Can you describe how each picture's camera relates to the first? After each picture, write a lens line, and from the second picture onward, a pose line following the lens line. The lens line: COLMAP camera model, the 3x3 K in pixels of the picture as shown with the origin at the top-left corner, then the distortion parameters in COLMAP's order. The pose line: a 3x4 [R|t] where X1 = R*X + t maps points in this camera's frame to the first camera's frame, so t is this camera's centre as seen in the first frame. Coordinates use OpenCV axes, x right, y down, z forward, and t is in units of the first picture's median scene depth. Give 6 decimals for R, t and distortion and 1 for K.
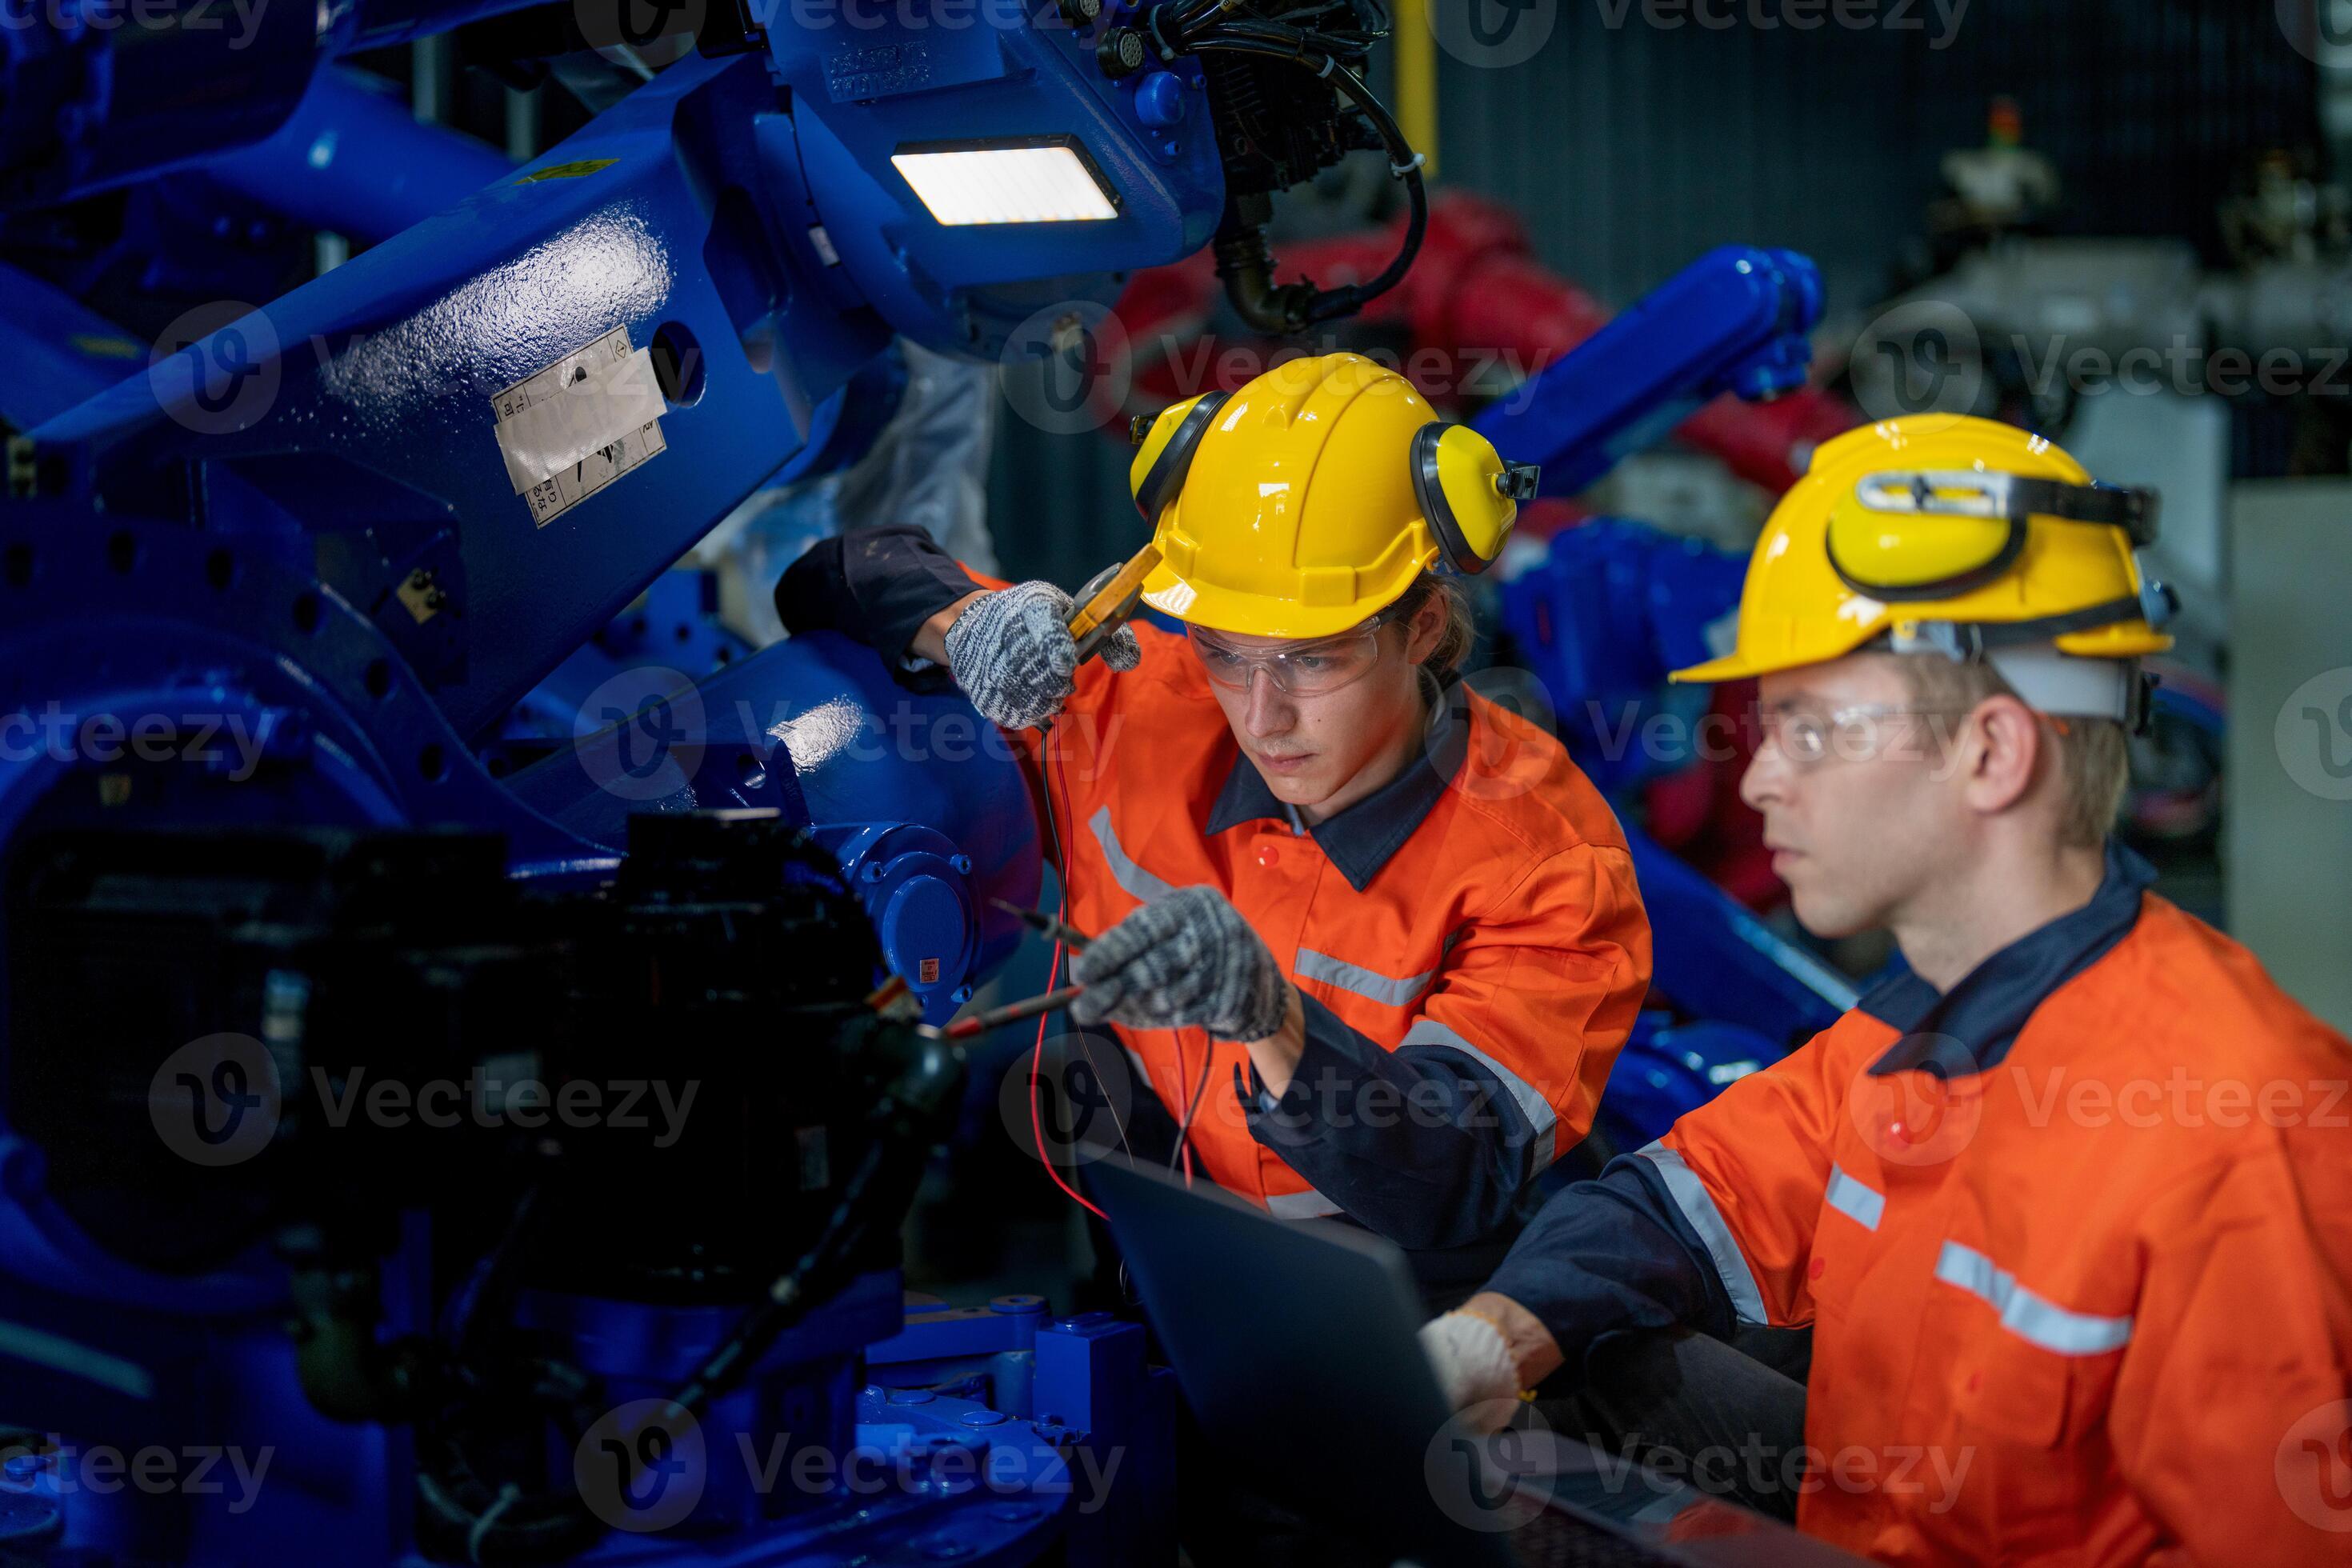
lens RADIAL K [[3265.6, 0, 1170.3], [0, 3265.6, 642.1], [0, 0, 1]] dist [-0.078754, 0.871238]
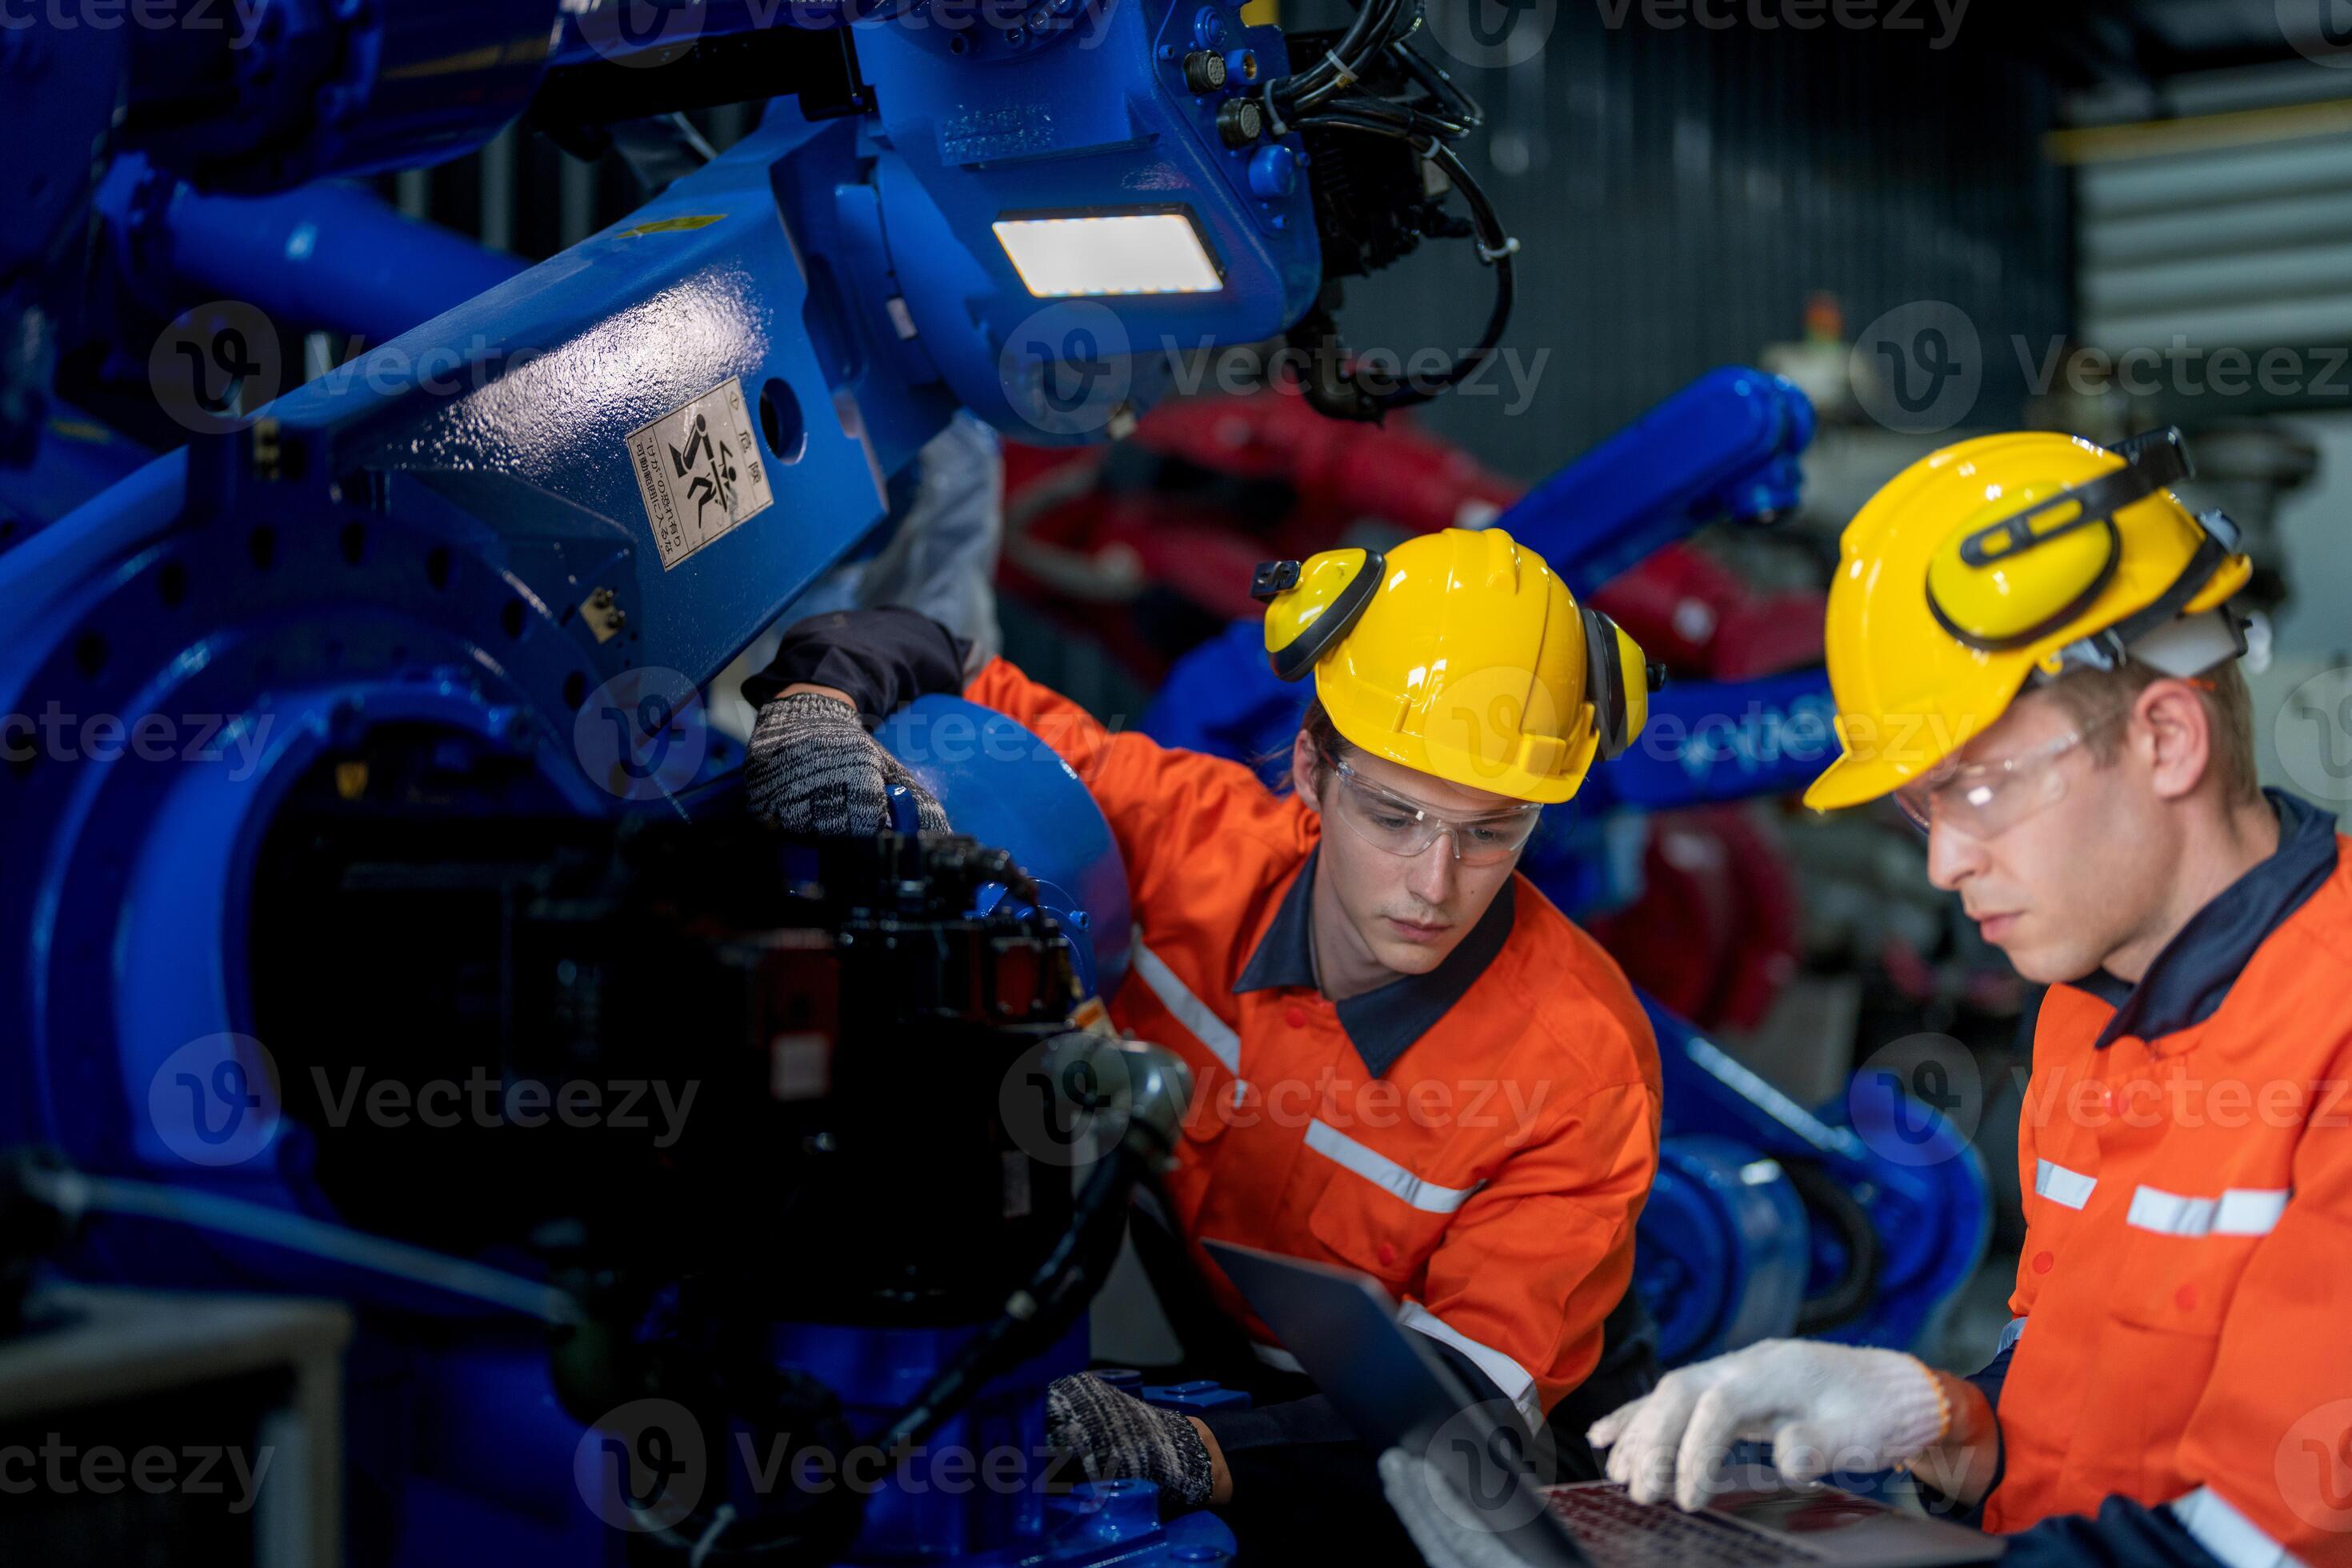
lens RADIAL K [[3265.6, 0, 1170.3], [0, 3265.6, 642.1], [0, 0, 1]] dist [-0.078754, 0.871238]
pose [[0.997005, 0.022655, 0.073938, -0.106031], [-0.018107, 0.997935, -0.061620, 0.041710], [-0.075181, 0.060097, 0.995357, 0.005238]]
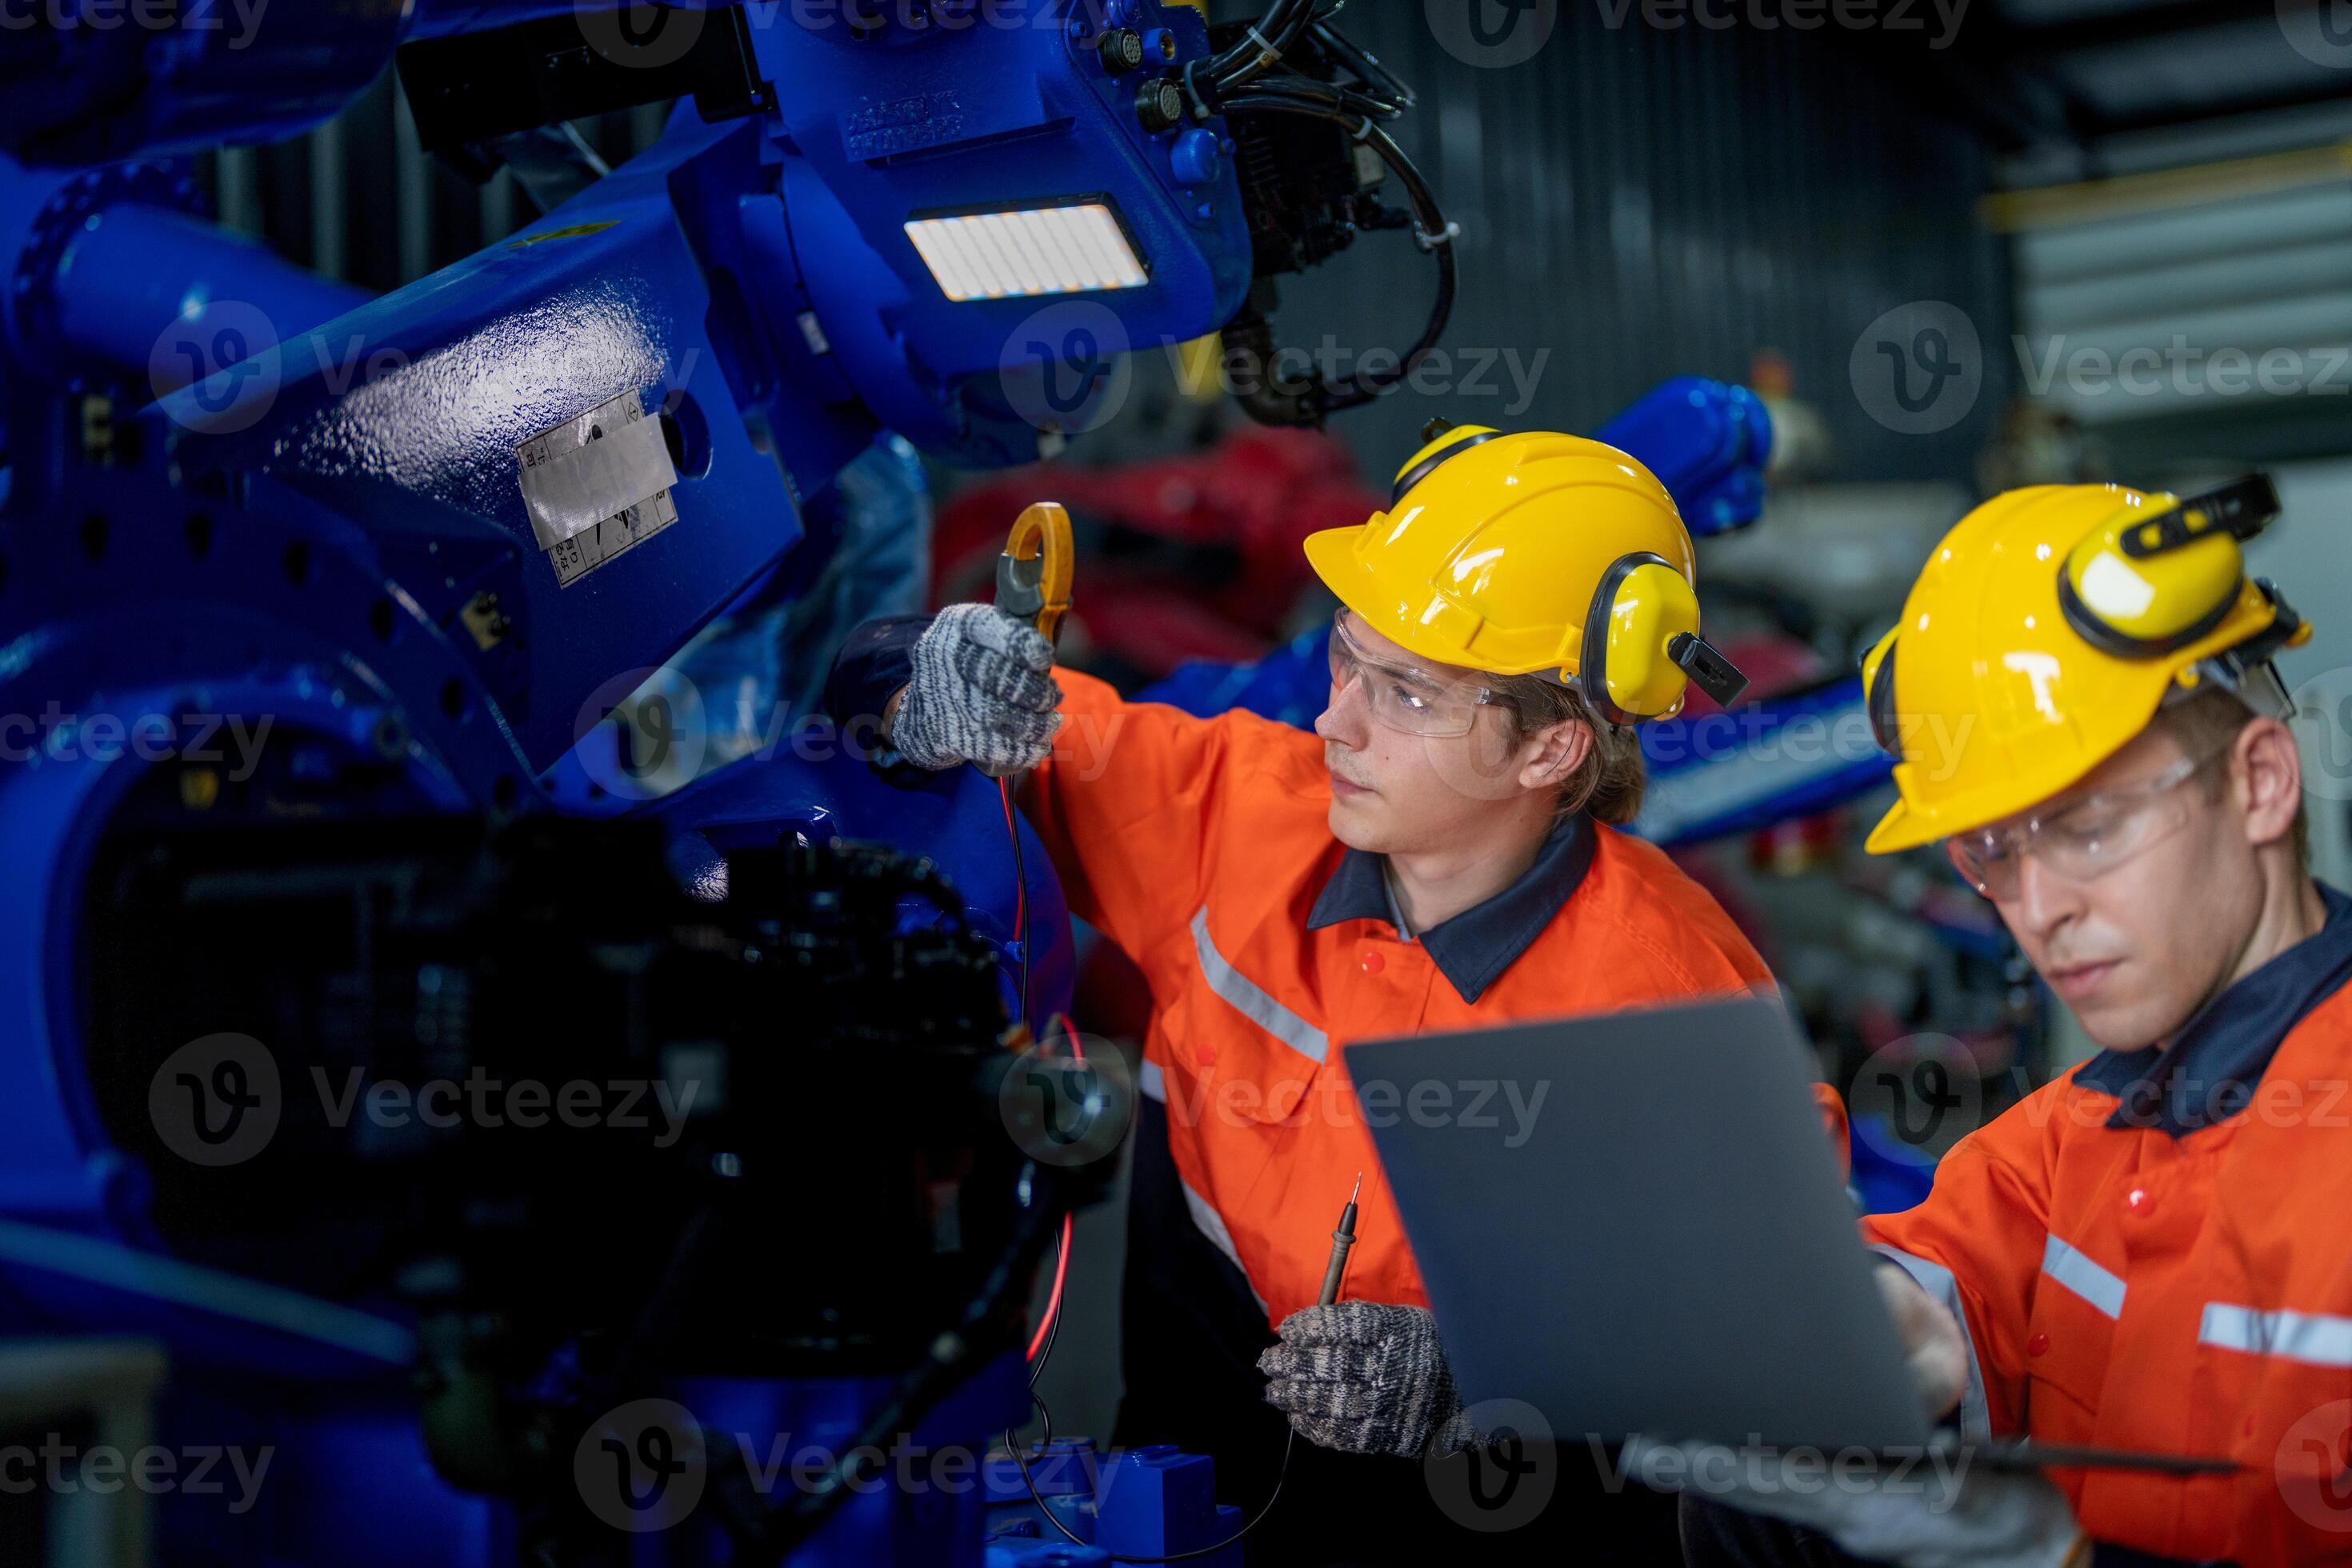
lens RADIAL K [[3265.6, 0, 1170.3], [0, 3265.6, 642.1], [0, 0, 1]] dist [-0.078754, 0.871238]
pose [[0.996163, -0.008362, 0.087113, -0.095292], [0.016482, 0.995538, -0.092913, 0.064422], [-0.085948, 0.093992, 0.991856, 0.062806]]
